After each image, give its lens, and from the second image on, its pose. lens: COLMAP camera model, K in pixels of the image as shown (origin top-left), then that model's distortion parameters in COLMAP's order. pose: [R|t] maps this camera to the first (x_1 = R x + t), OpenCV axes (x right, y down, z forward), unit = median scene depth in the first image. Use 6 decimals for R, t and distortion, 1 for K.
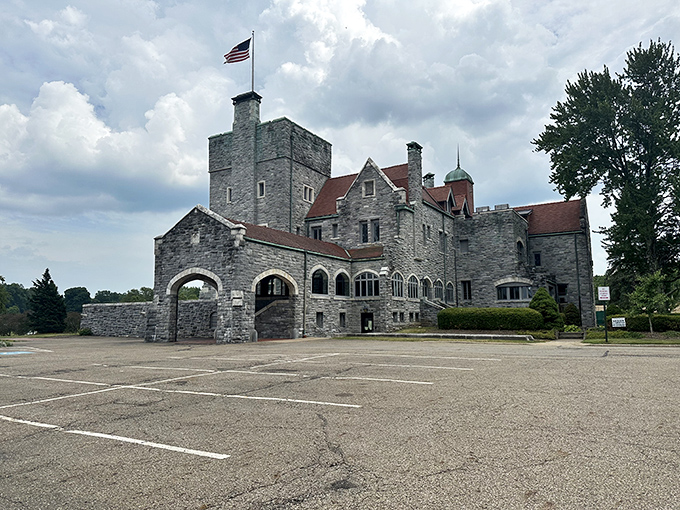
lens RADIAL K [[502.6, 0, 337.8], [0, 502.6, 257.9], [0, 0, 1]] dist [0.112537, 0.002187]
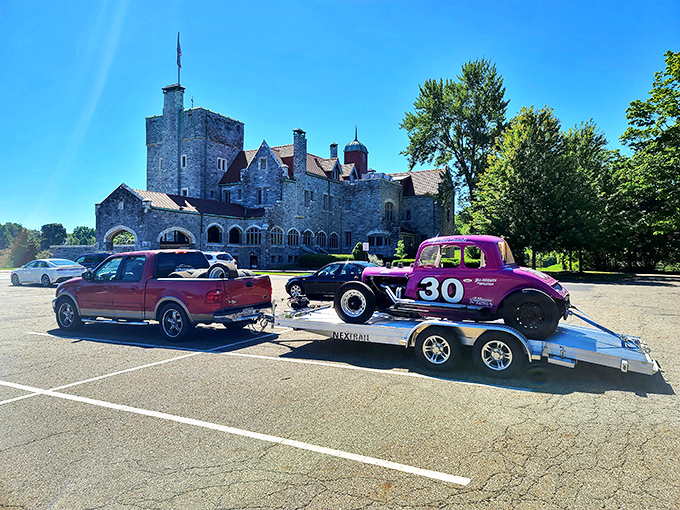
lens RADIAL K [[493.5, 0, 340.1], [0, 493.5, 248.7], [0, 0, 1]] dist [0.002737, -0.001924]
pose [[0.998108, 0.010901, 0.060516, 0.187813], [-0.016843, 0.994987, 0.098578, -0.045232], [-0.059138, -0.099411, 0.993288, -0.337694]]
